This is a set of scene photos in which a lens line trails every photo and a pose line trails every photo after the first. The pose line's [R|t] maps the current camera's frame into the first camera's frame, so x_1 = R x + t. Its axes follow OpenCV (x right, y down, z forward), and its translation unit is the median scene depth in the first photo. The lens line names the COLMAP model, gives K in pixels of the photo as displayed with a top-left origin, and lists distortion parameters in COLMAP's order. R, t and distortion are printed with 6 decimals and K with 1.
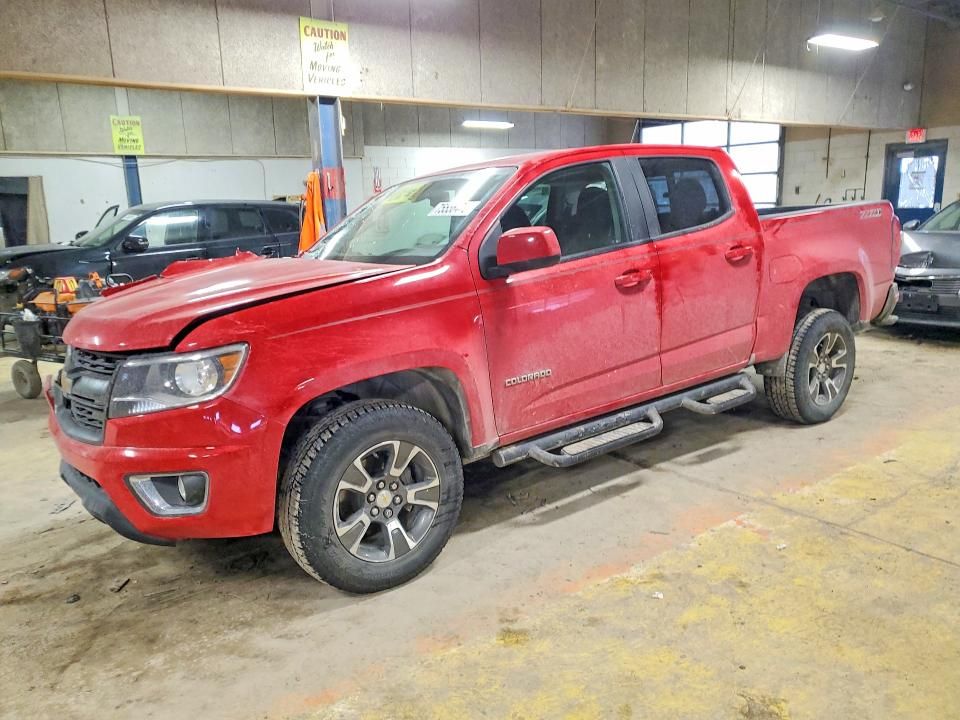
lens RADIAL K [[756.4, 0, 481.2], [0, 756.4, 376.5], [0, 0, 1]] dist [-0.005359, 0.044099]
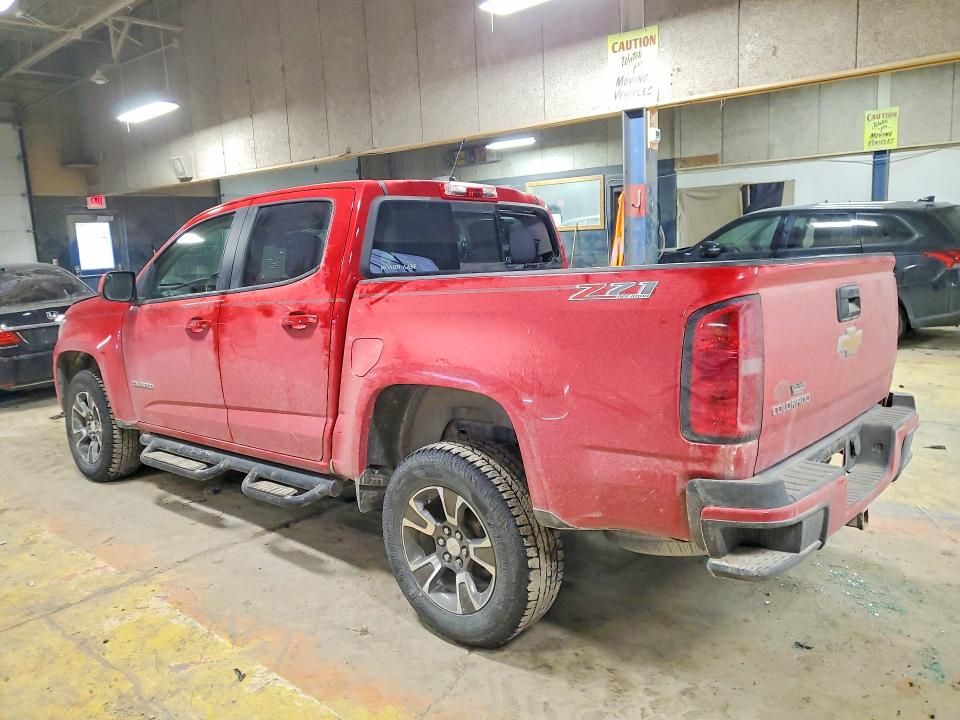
lens RADIAL K [[752.4, 0, 462.6], [0, 752.4, 359.3], [0, 0, 1]] dist [0.010431, 0.009884]
pose [[0.178555, 0.190405, -0.965331, 1.130472], [-0.181952, 0.970566, 0.157783, -0.278461], [0.966960, 0.147471, 0.207944, 1.008196]]
